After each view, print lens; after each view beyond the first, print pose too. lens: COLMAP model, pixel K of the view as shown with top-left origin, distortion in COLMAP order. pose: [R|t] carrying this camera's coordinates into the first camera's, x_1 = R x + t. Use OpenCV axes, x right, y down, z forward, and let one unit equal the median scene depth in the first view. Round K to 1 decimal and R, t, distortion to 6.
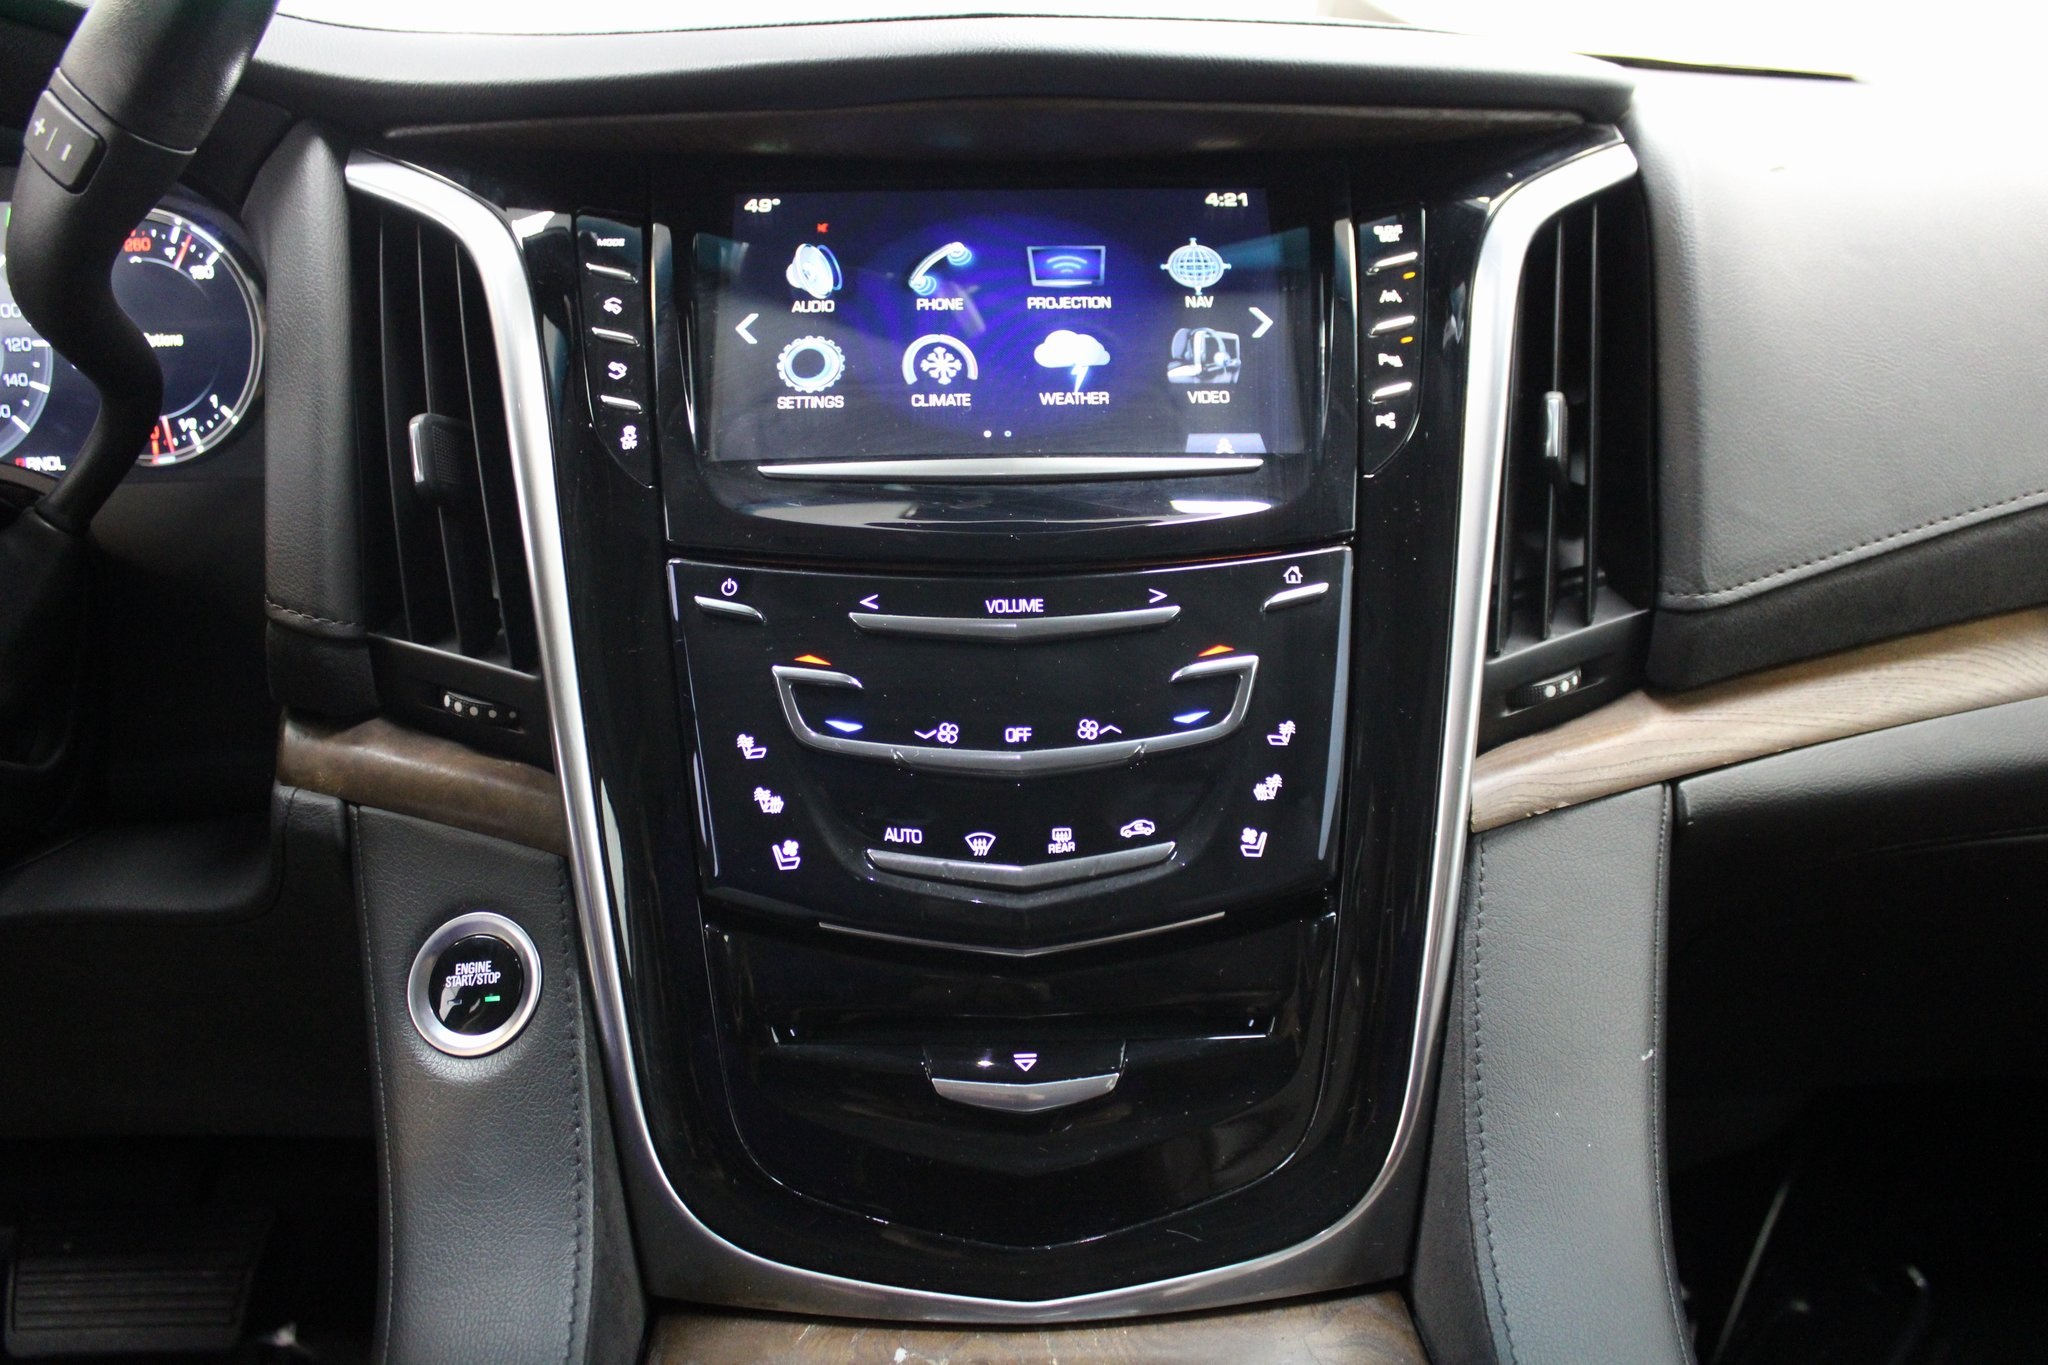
lens RADIAL K [[1709.6, 0, 1021.7], [0, 1709.6, 670.6], [0, 0, 1]] dist [-0.167576, 0.137123]
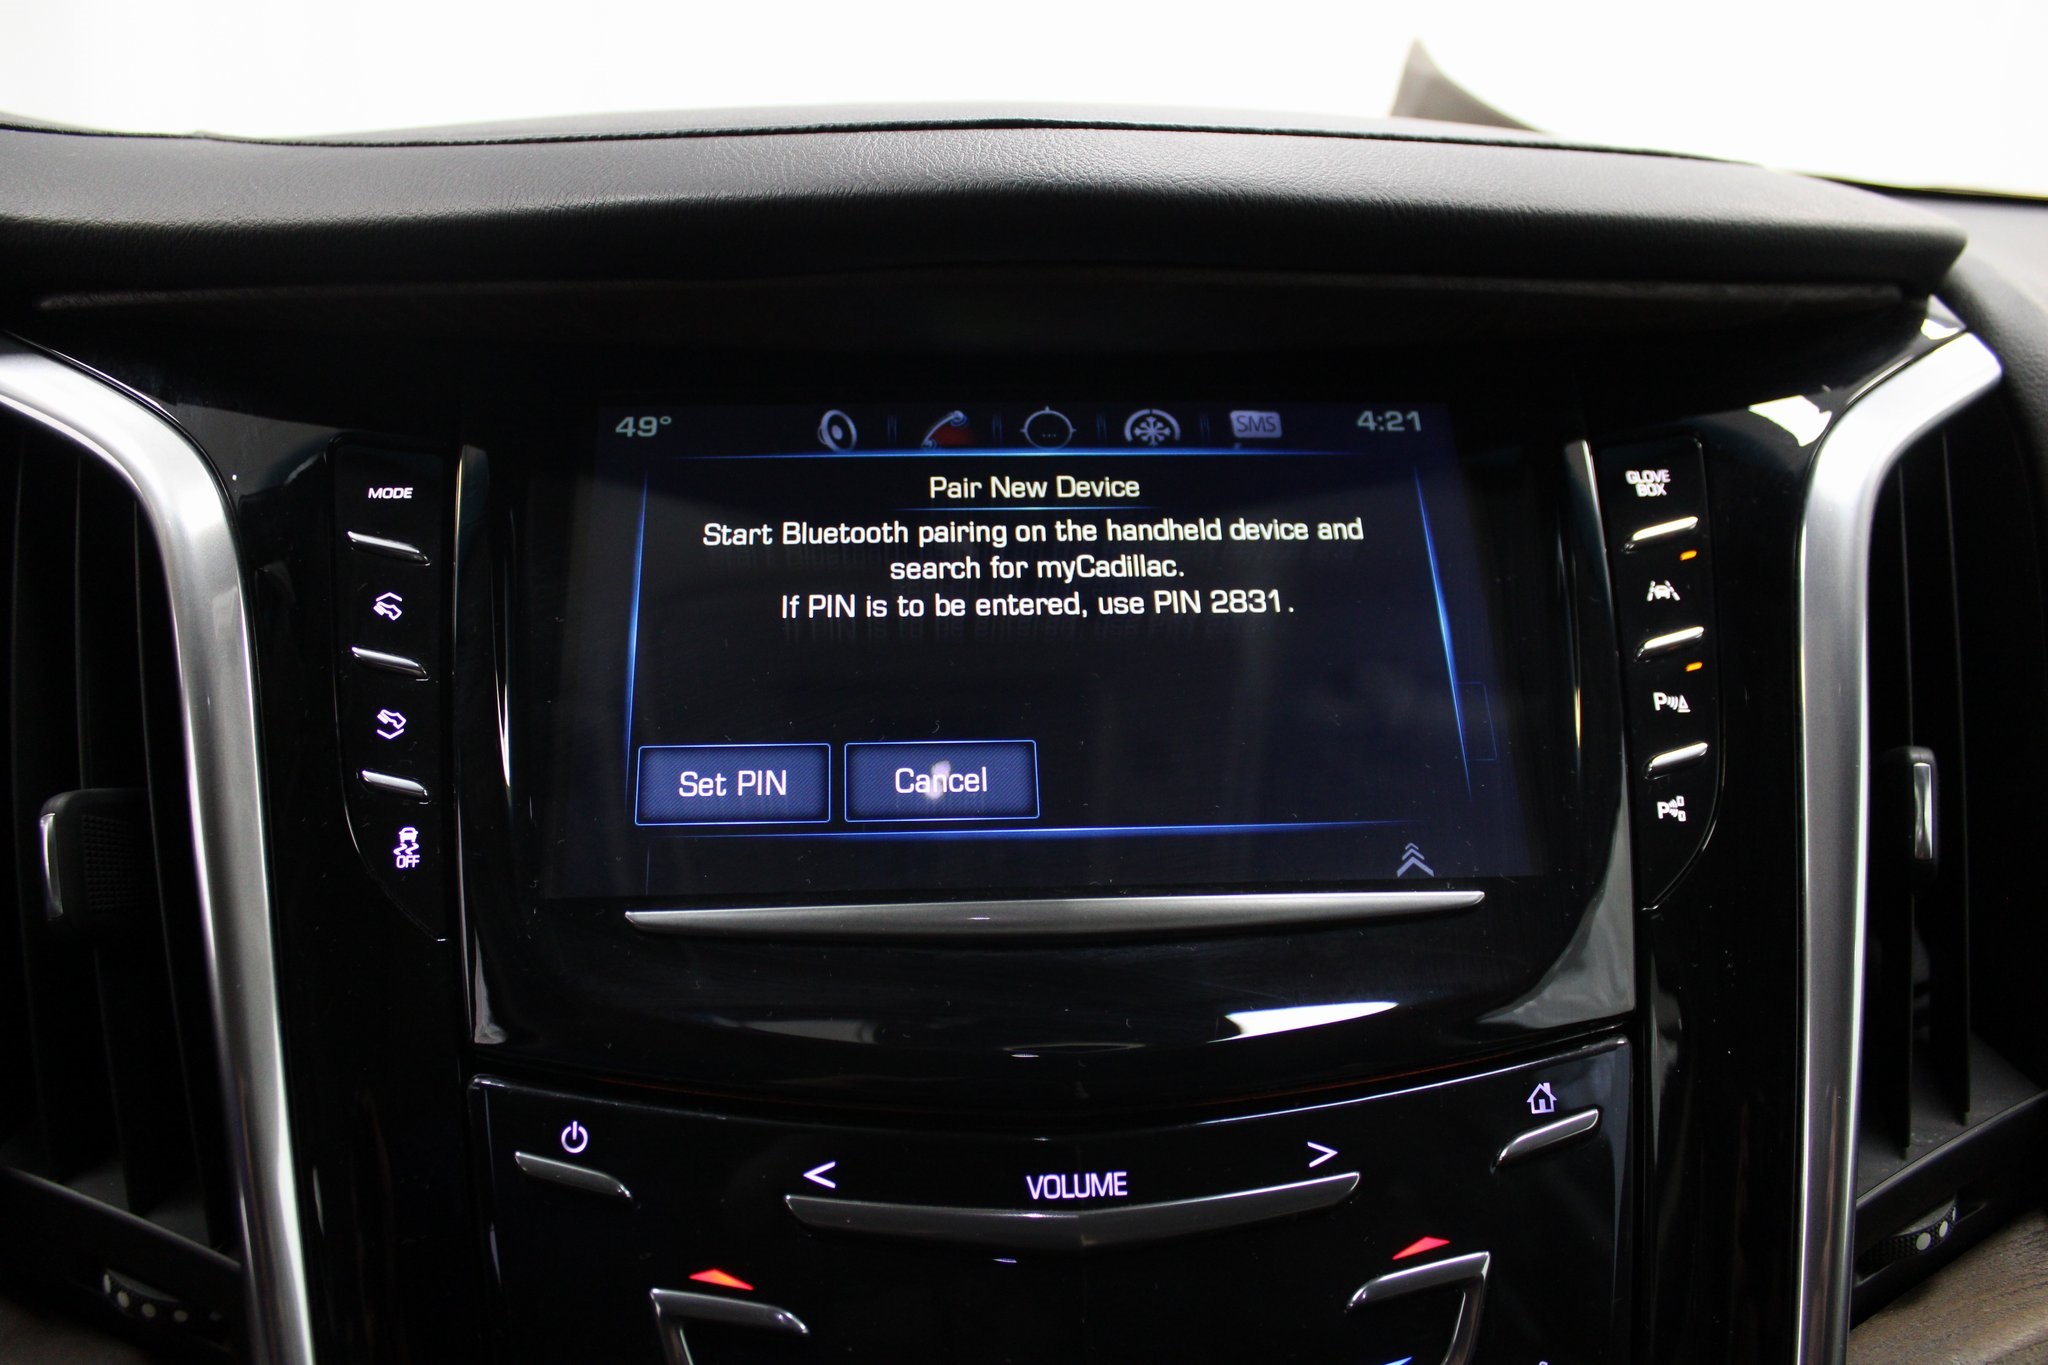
lens RADIAL K [[1650.2, 0, 1024.0], [0, 1650.2, 682.5], [0, 0, 1]] dist [-0.177077, 0.148830]
pose [[0.999340, 0.001217, 0.036306, -0.041550], [-0.000407, 0.999751, -0.022318, -0.192757], [-0.036324, 0.022289, 0.999091, 0.457880]]
